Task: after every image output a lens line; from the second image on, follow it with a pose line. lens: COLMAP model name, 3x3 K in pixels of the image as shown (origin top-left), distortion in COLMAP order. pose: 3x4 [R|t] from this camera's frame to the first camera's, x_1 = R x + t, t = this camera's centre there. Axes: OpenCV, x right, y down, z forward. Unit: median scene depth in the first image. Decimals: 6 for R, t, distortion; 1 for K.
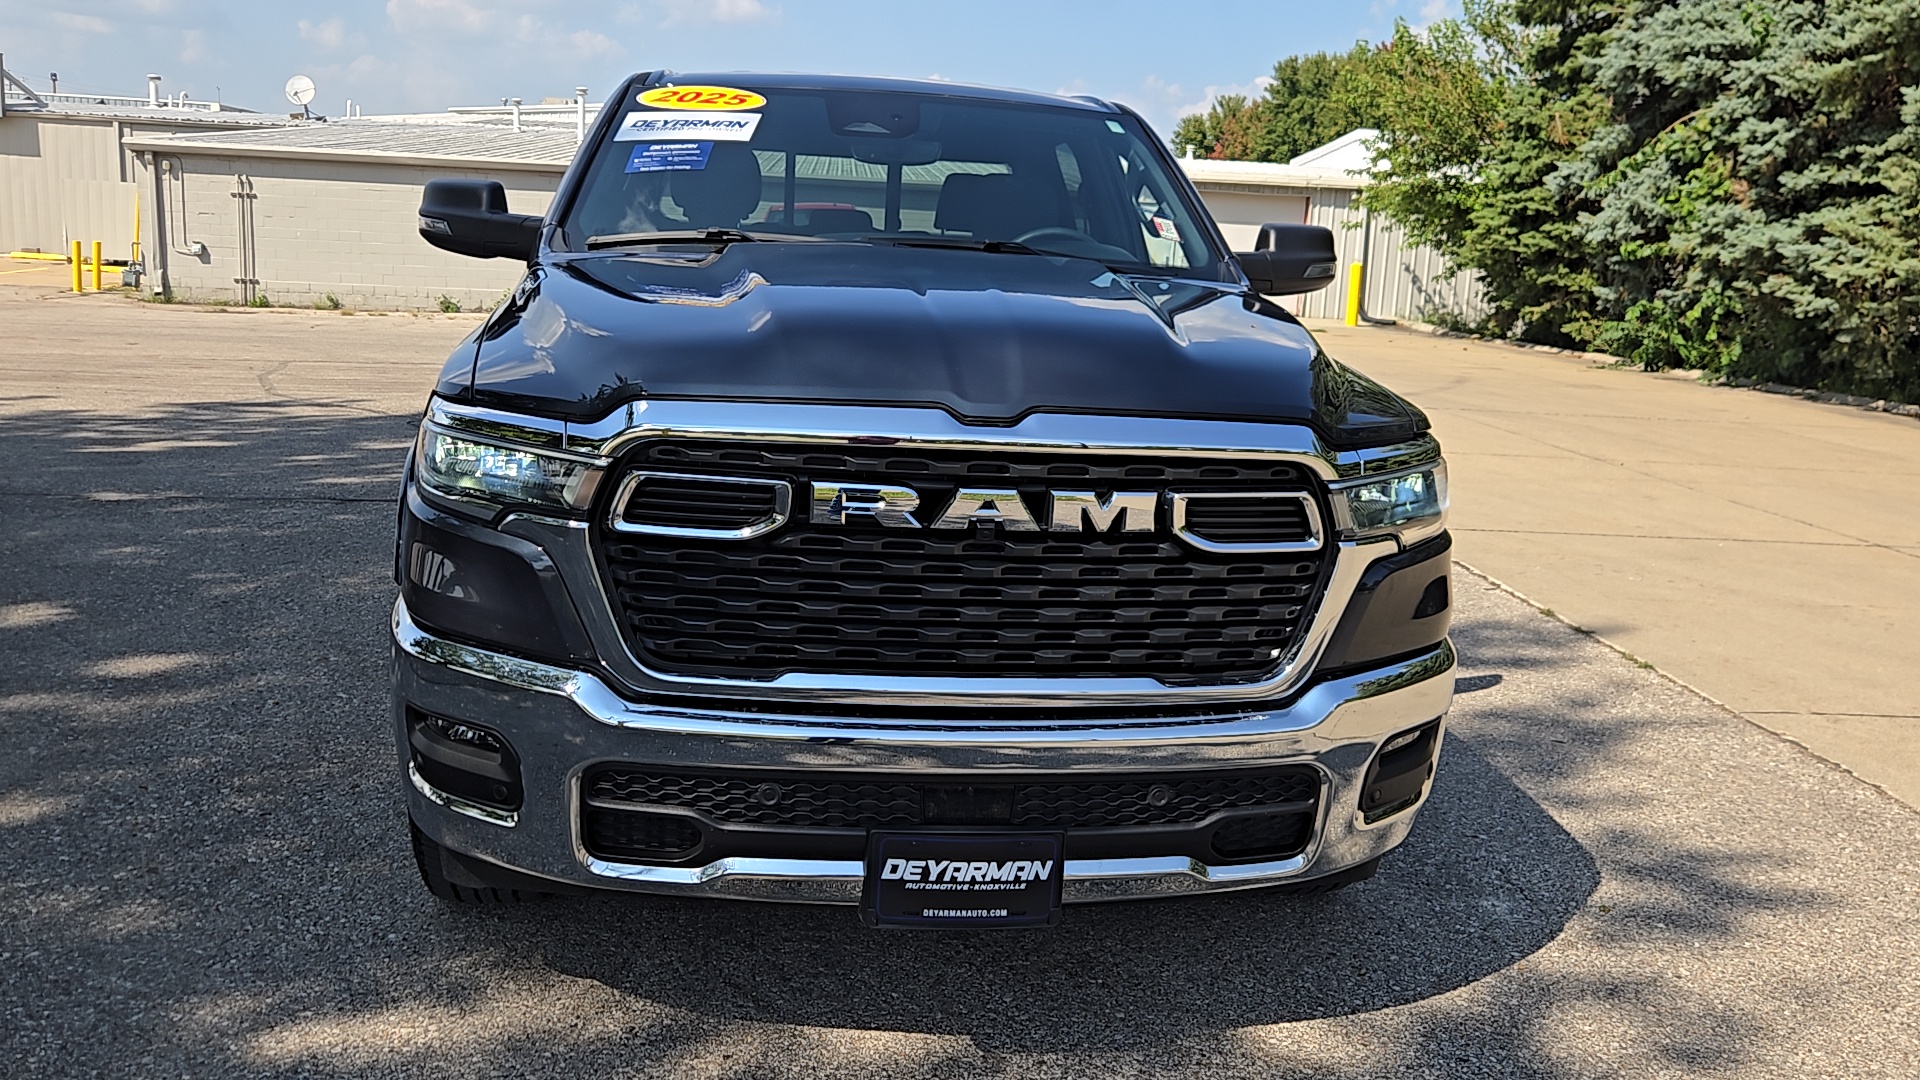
lens RADIAL K [[1604.8, 0, 956.4], [0, 1604.8, 541.6], [0, 0, 1]] dist [0.004568, 0.013410]
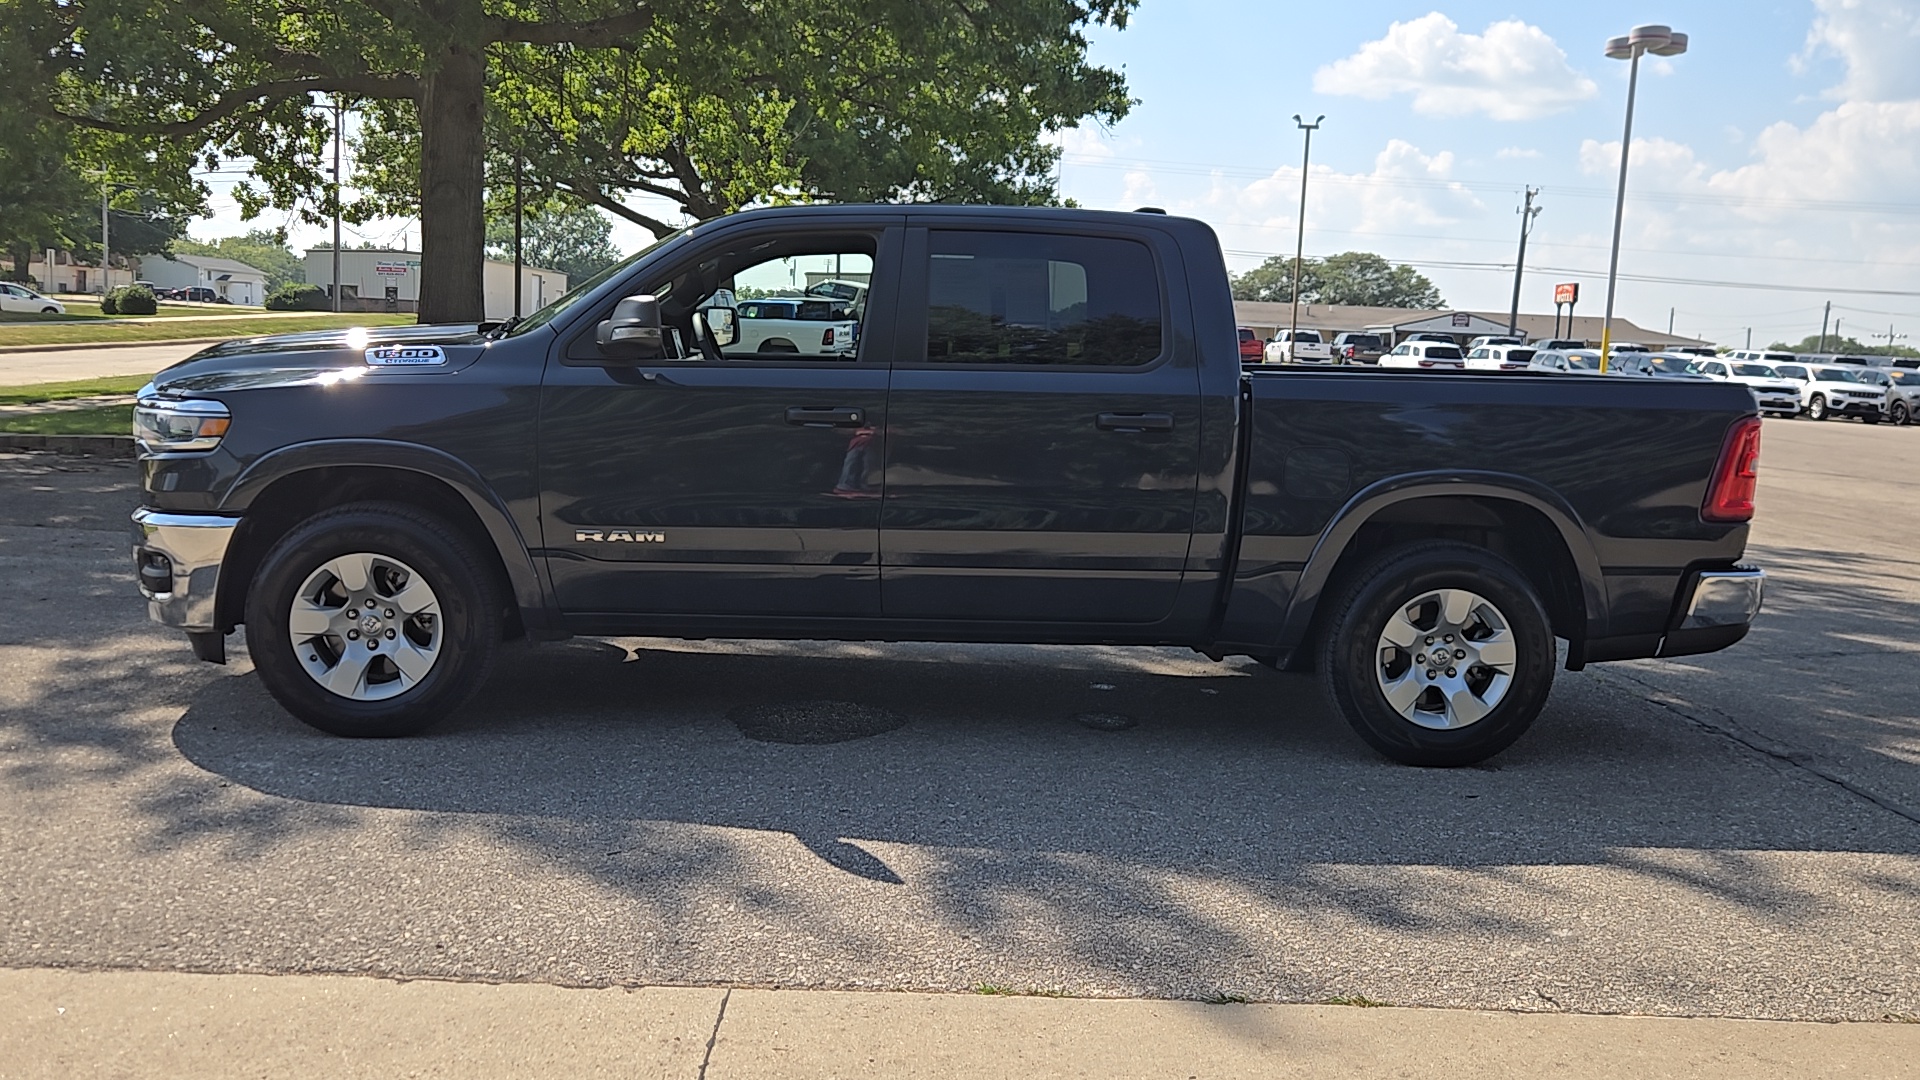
lens RADIAL K [[1604.8, 0, 960.1], [0, 1604.8, 546.7], [0, 0, 1]] dist [0.004568, 0.013410]
pose [[-0.077015, 0.081275, -0.993712, 0.210715], [-0.233333, 0.967525, 0.097217, -0.028976], [0.969342, 0.239352, -0.055550, 0.207166]]
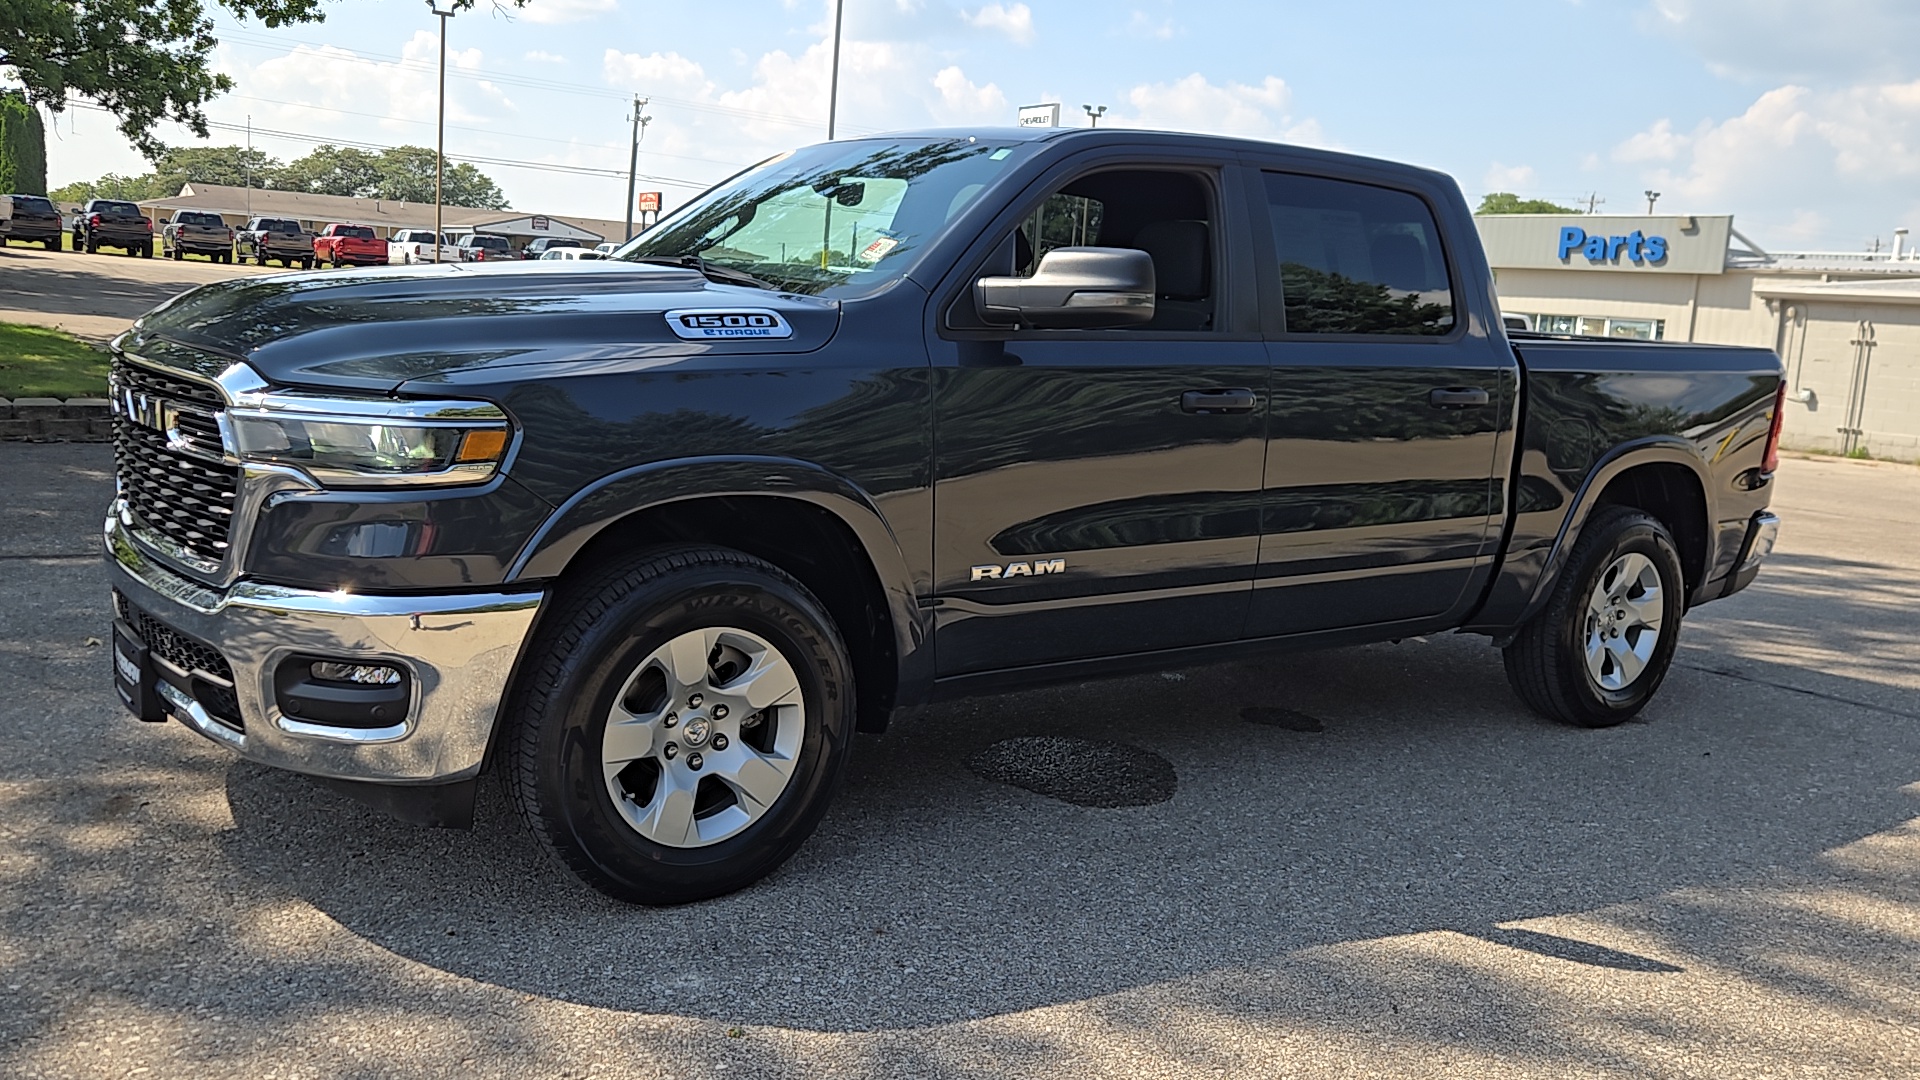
lens RADIAL K [[1604.8, 0, 951.6], [0, 1604.8, 529.7], [0, 0, 1]] dist [0.004568, 0.013410]
pose [[0.479255, 0.117138, -0.869824, 0.145327], [-0.210573, 0.977454, 0.015610, -0.007021], [0.852041, 0.175680, 0.493116, 0.083949]]
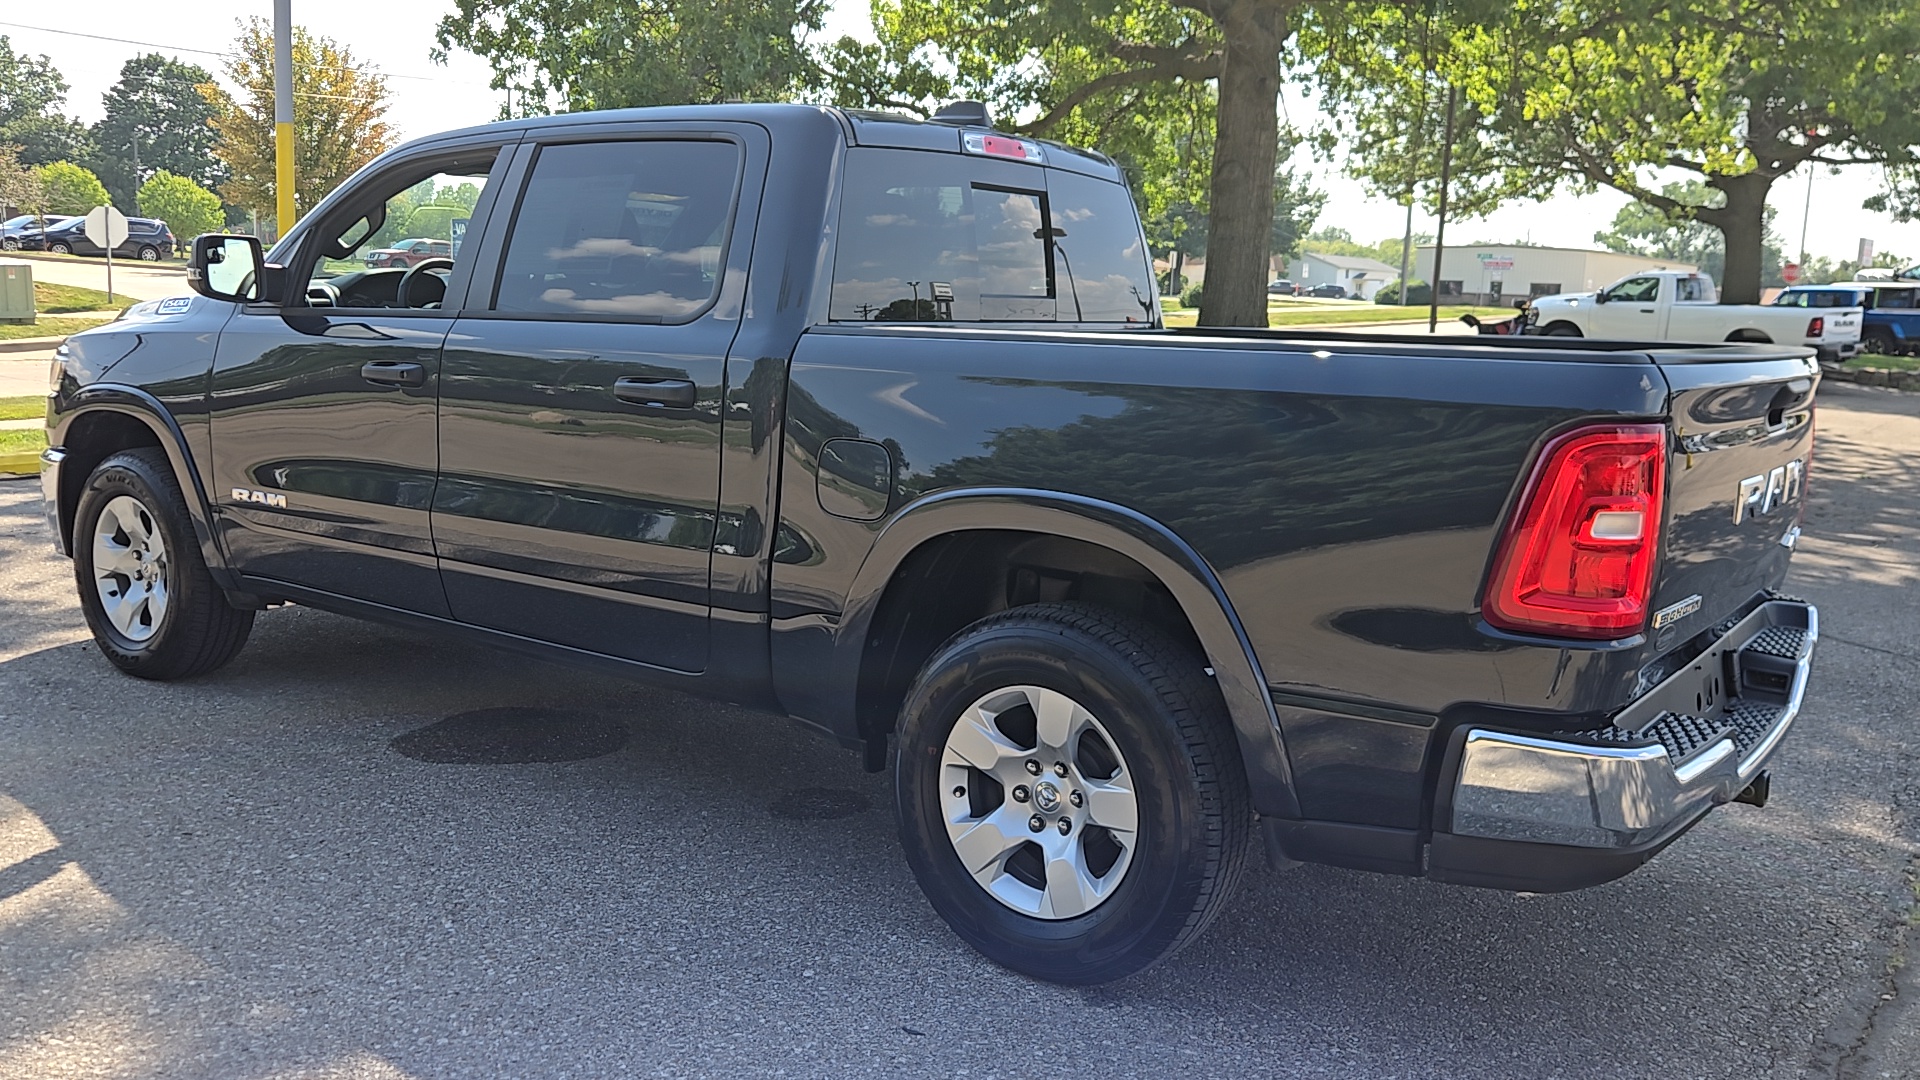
lens RADIAL K [[1604.8, 0, 964.1], [0, 1604.8, 550.2], [0, 0, 1]] dist [0.004568, 0.013410]
pose [[-0.691086, 0.045812, -0.721319, 0.100114], [-0.205275, 0.944452, 0.256655, -0.057379], [0.693009, 0.325439, -0.643294, 0.324074]]
